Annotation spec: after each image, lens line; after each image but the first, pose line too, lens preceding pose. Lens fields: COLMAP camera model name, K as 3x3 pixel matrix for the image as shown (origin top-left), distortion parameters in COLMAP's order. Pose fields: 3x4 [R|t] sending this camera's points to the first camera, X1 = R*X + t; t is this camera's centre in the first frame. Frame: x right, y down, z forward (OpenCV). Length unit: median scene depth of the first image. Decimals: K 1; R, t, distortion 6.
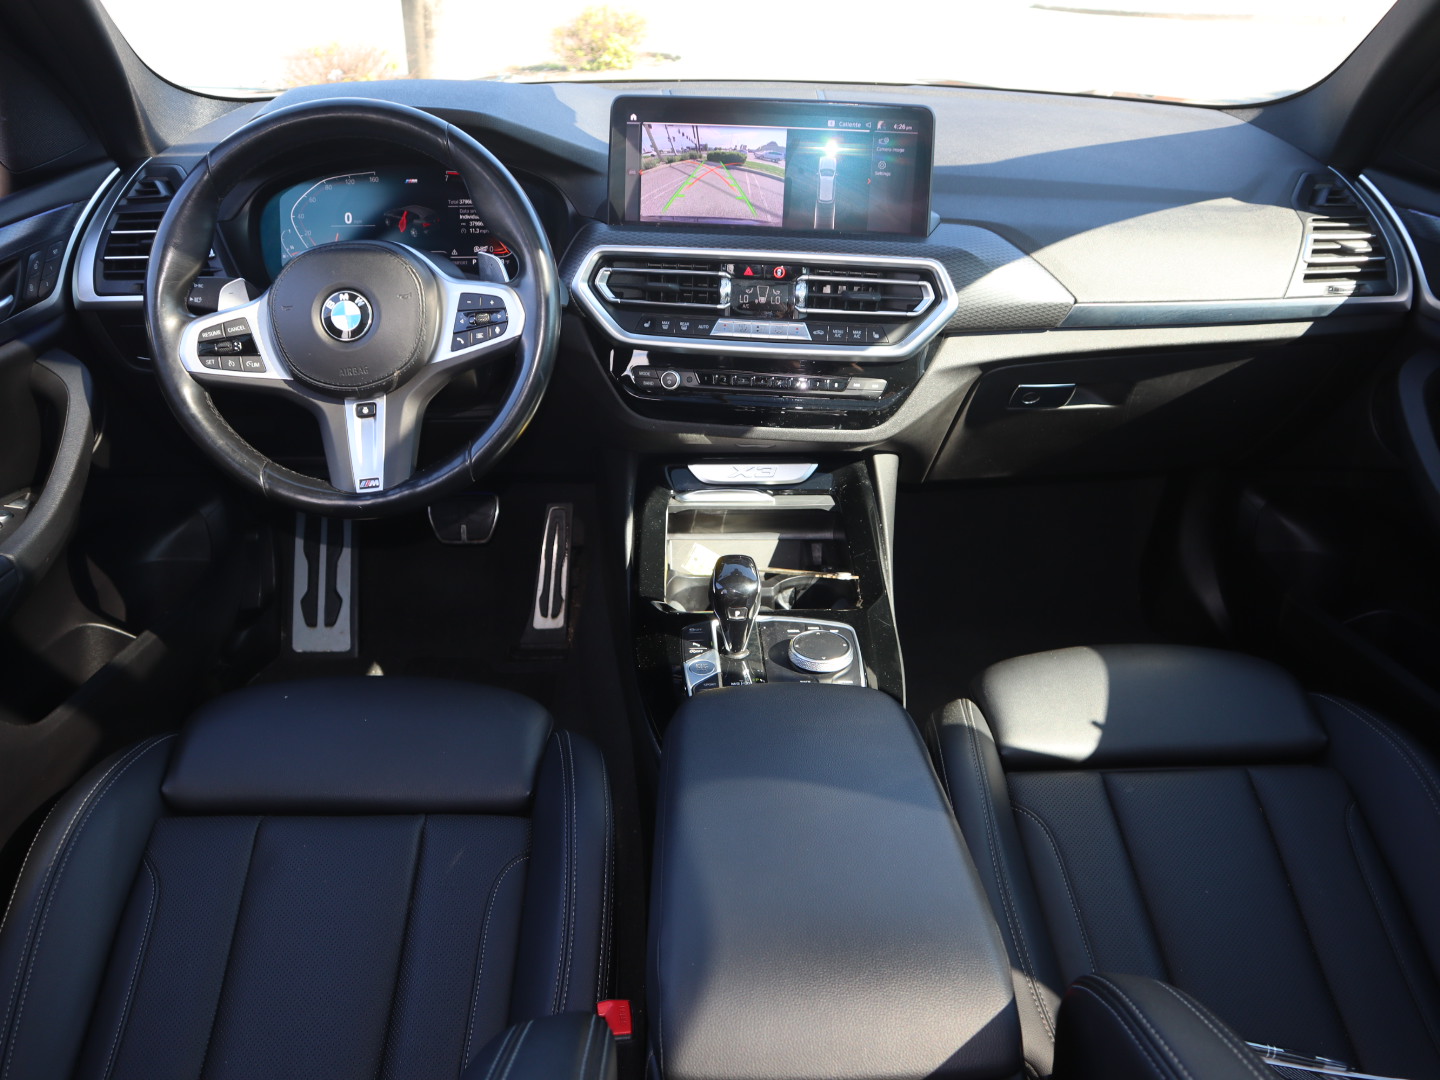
lens RADIAL K [[1111.5, 0, 722.4], [0, 1111.5, 536.4], [0, 0, 1]] dist [-0.126414, 0.077547]
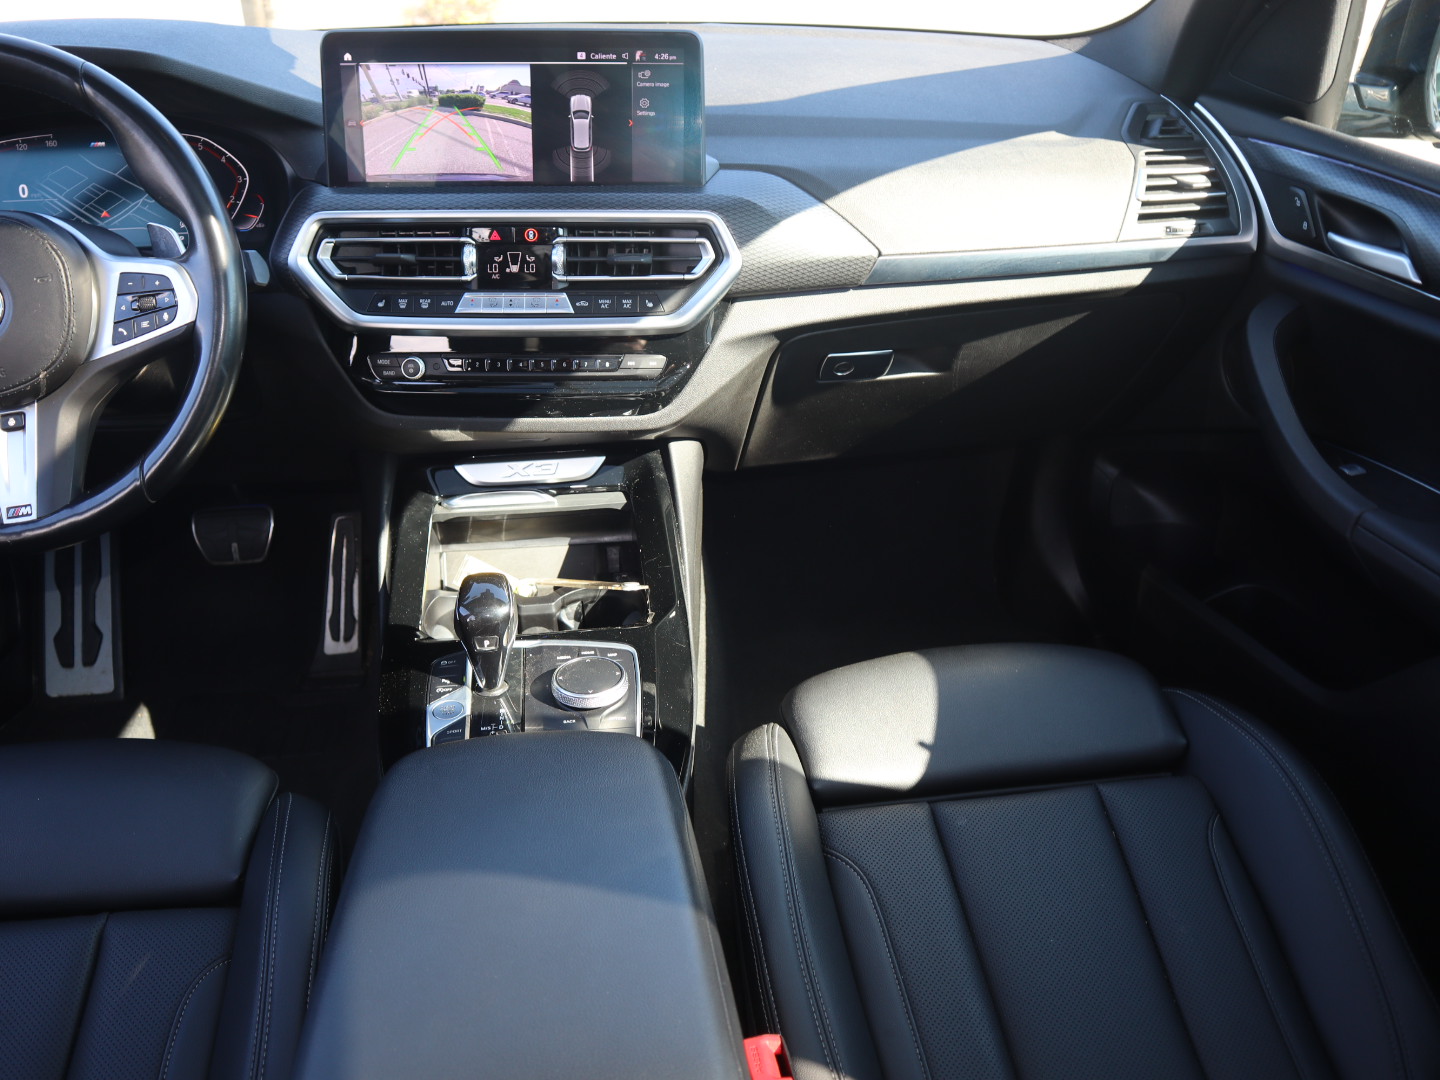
lens RADIAL K [[1111.5, 0, 722.4], [0, 1111.5, 536.4], [0, 0, 1]] dist [-0.126414, 0.077547]
pose [[0.994537, -0.054134, 0.089249, 0.109457], [0.052839, 0.998462, 0.016808, -0.013998], [-0.090022, -0.012001, 0.995867, 0.142963]]
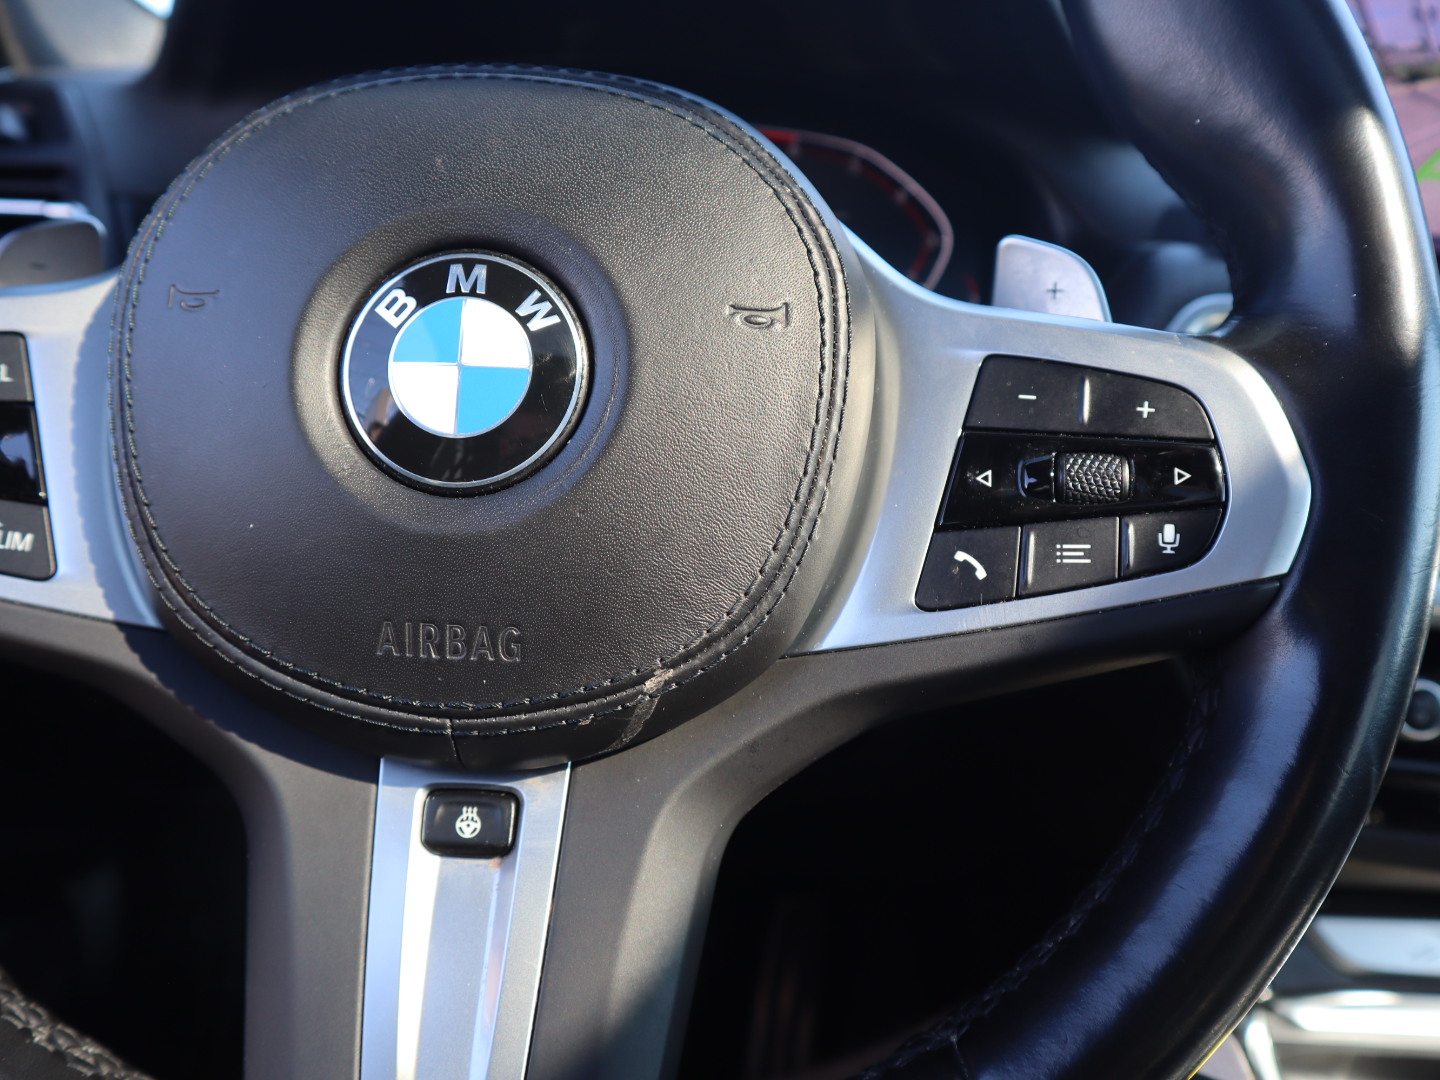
lens RADIAL K [[1111.5, 0, 722.4], [0, 1111.5, 536.4], [0, 0, 1]] dist [-0.126414, 0.077547]
pose [[0.990814, 0.123756, -0.054522, -0.239706], [-0.132641, 0.967904, -0.213465, -0.114622], [0.026355, 0.218736, 0.975428, 0.688268]]
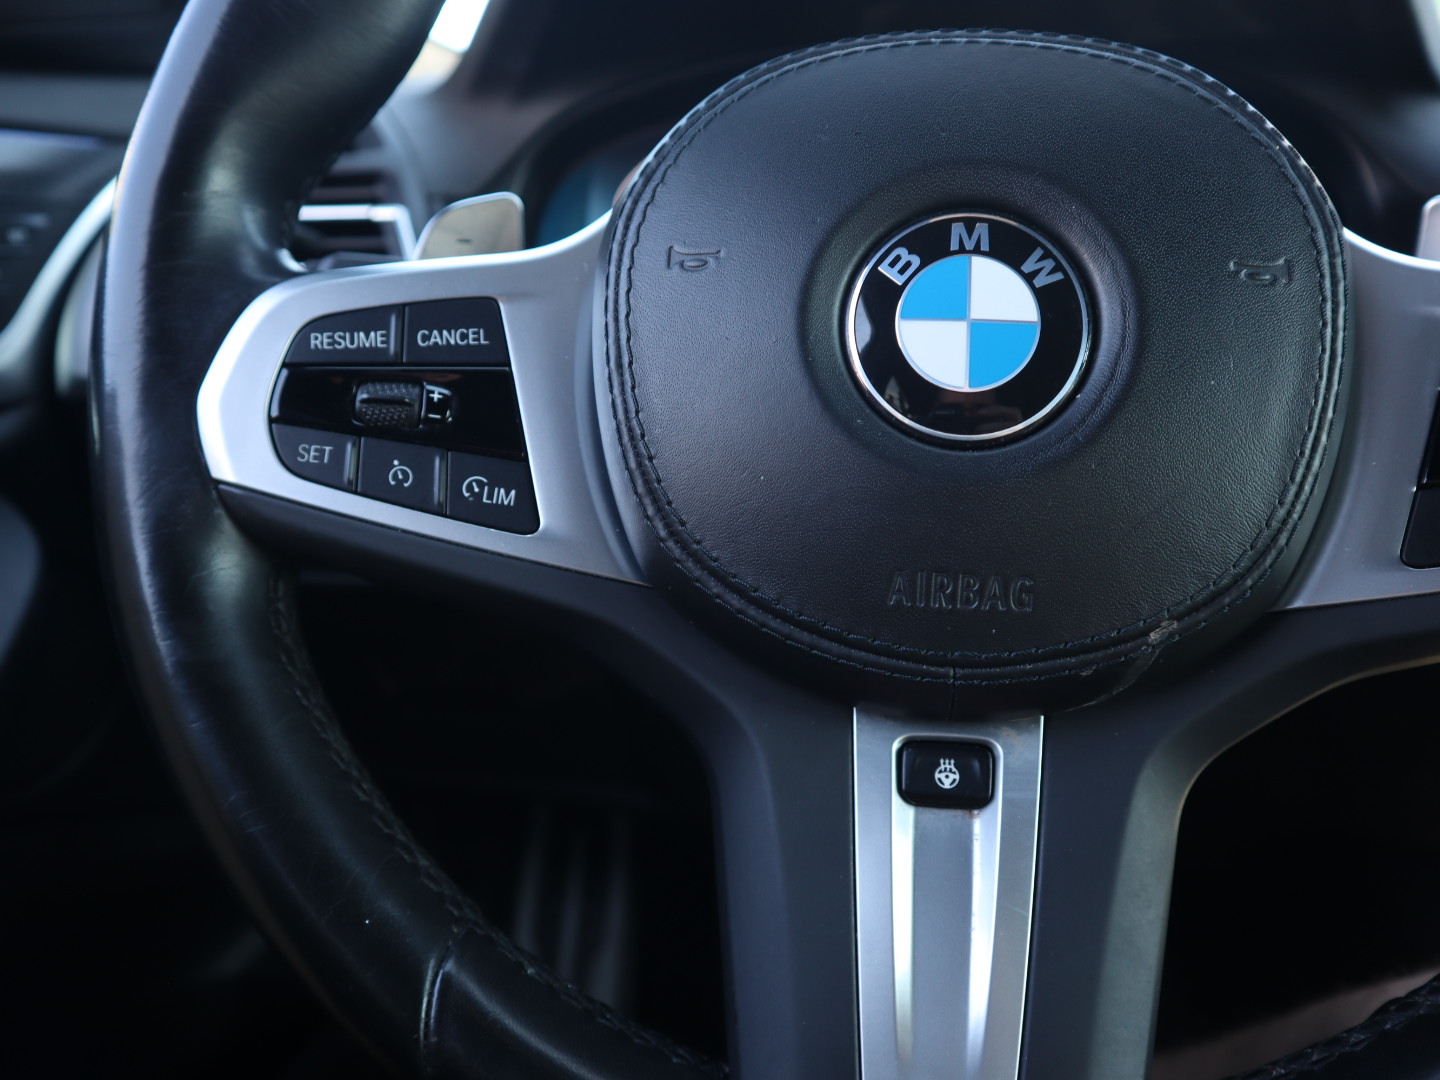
lens RADIAL K [[1111.5, 0, 722.4], [0, 1111.5, 536.4], [0, 0, 1]] dist [-0.126414, 0.077547]
pose [[0.972328, 0.131102, -0.193364, -0.293428], [-0.168314, 0.967121, -0.190651, -0.098348], [0.162012, 0.217921, 0.962425, 0.681446]]
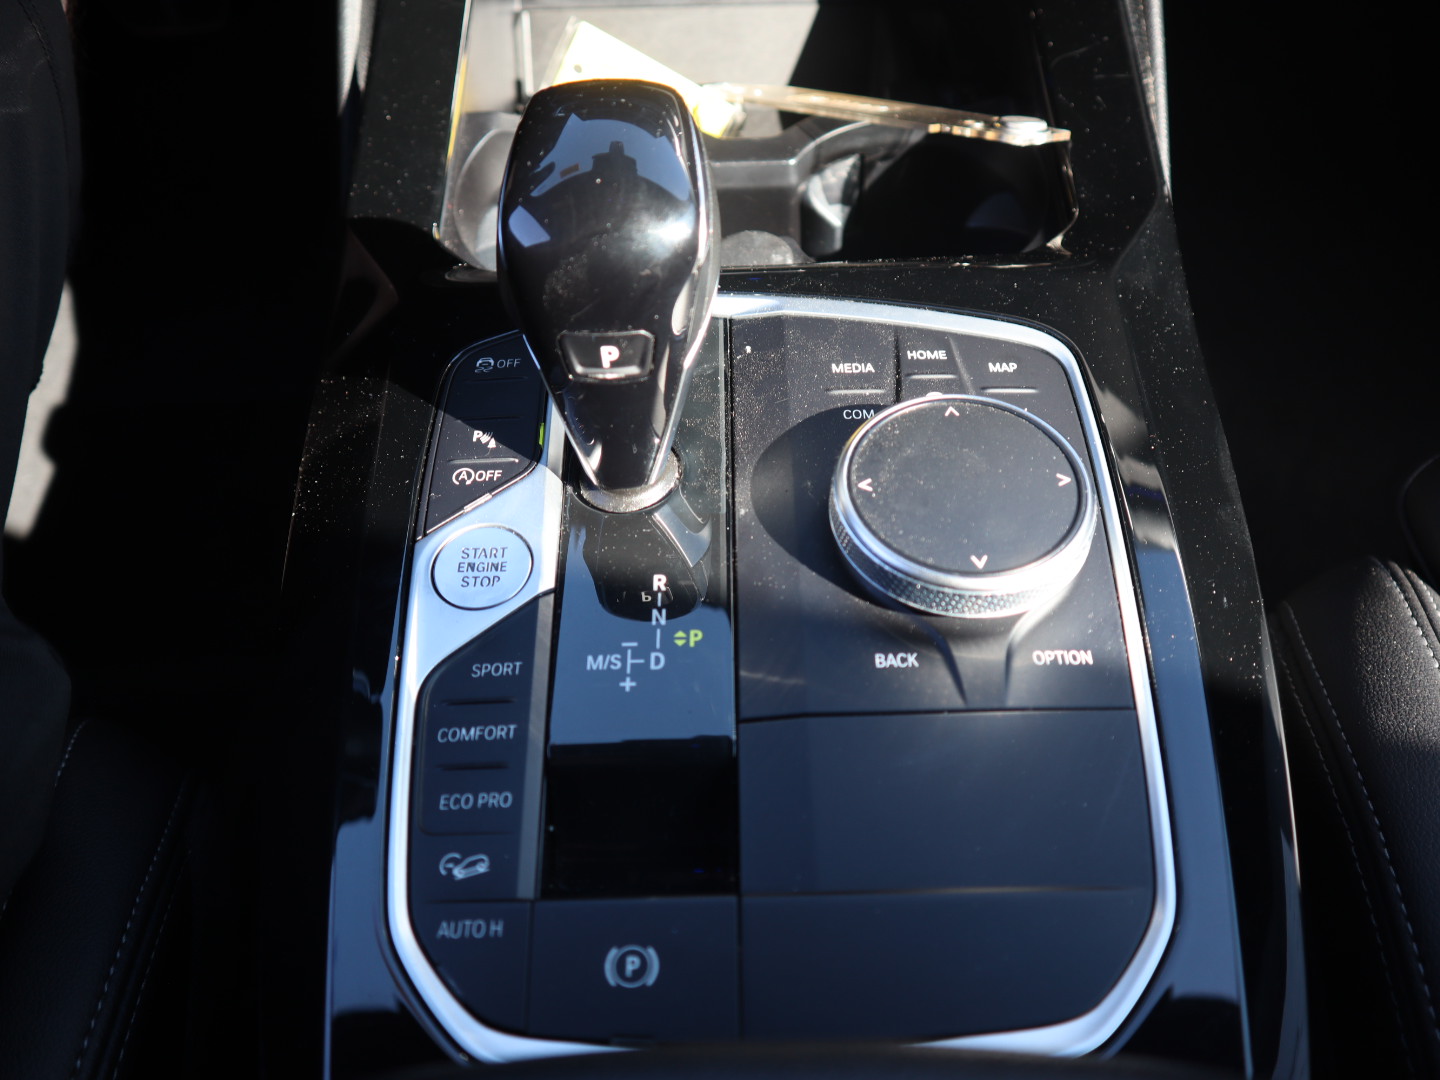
lens RADIAL K [[1111.5, 0, 722.4], [0, 1111.5, 536.4], [0, 0, 1]] dist [-0.126414, 0.077547]
pose [[0.998721, 0.003496, -0.050448, 0.044296], [0.019355, 0.895220, 0.445204, 0.001417], [0.046718, -0.445610, 0.894007, 0.708500]]
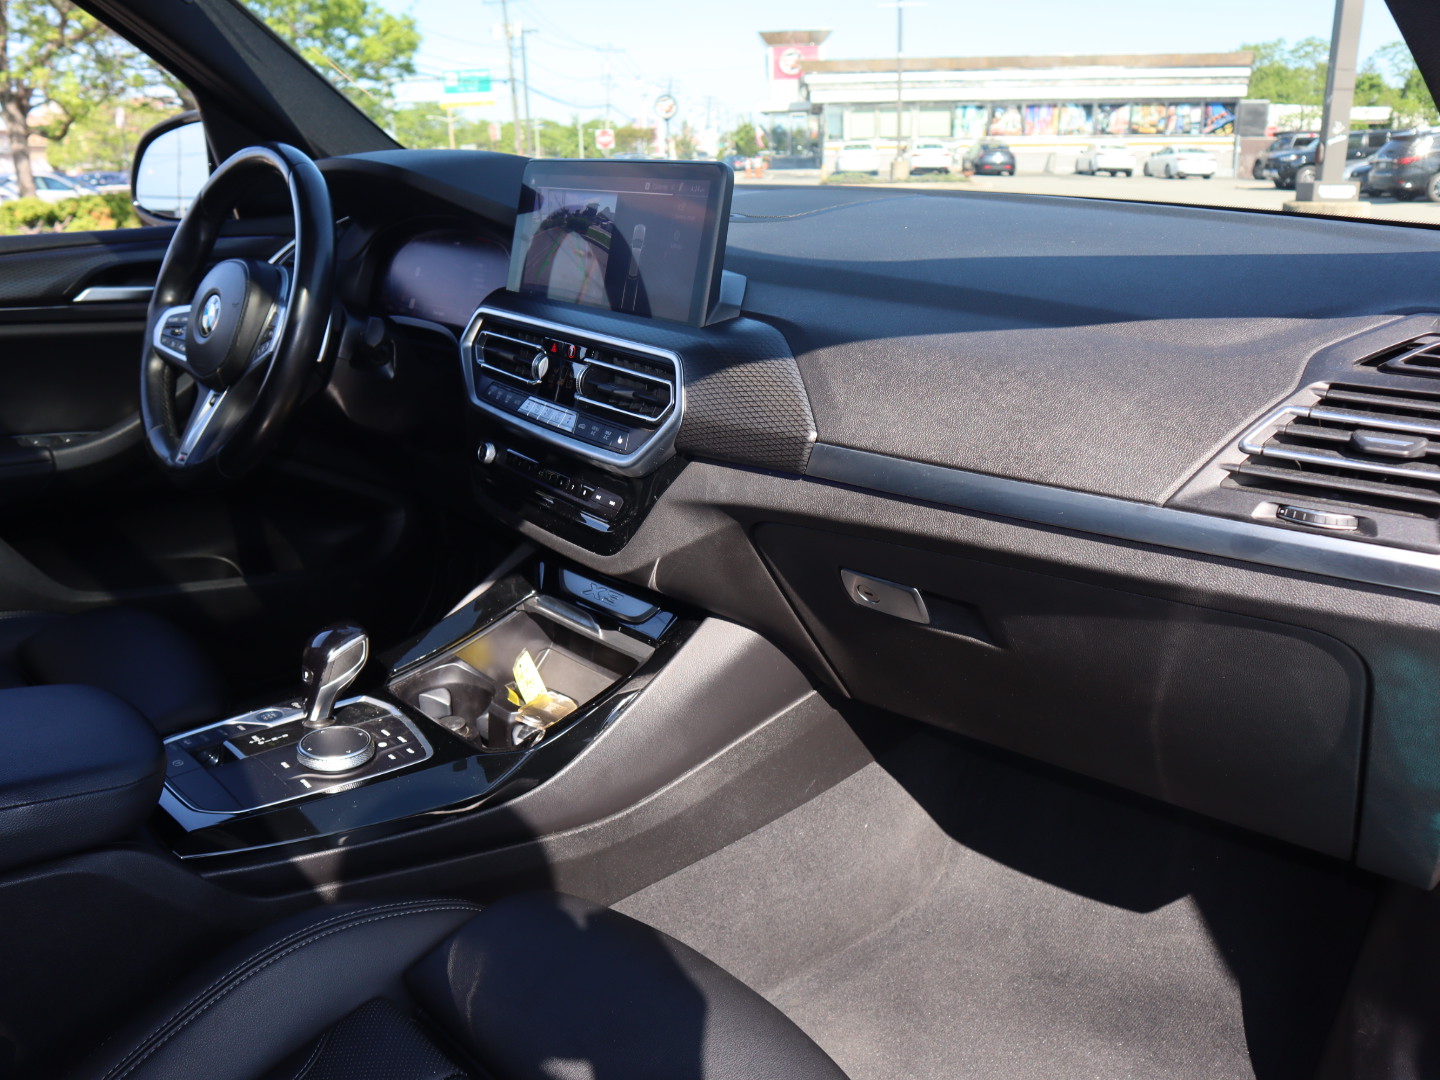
lens RADIAL K [[1111.5, 0, 722.4], [0, 1111.5, 536.4], [0, 0, 1]] dist [-0.126414, 0.077547]
pose [[0.687937, 0.231077, -0.688002, 0.755823], [-0.359256, 0.932097, -0.046162, -0.106625], [0.630618, 0.278925, 0.724239, 0.487671]]
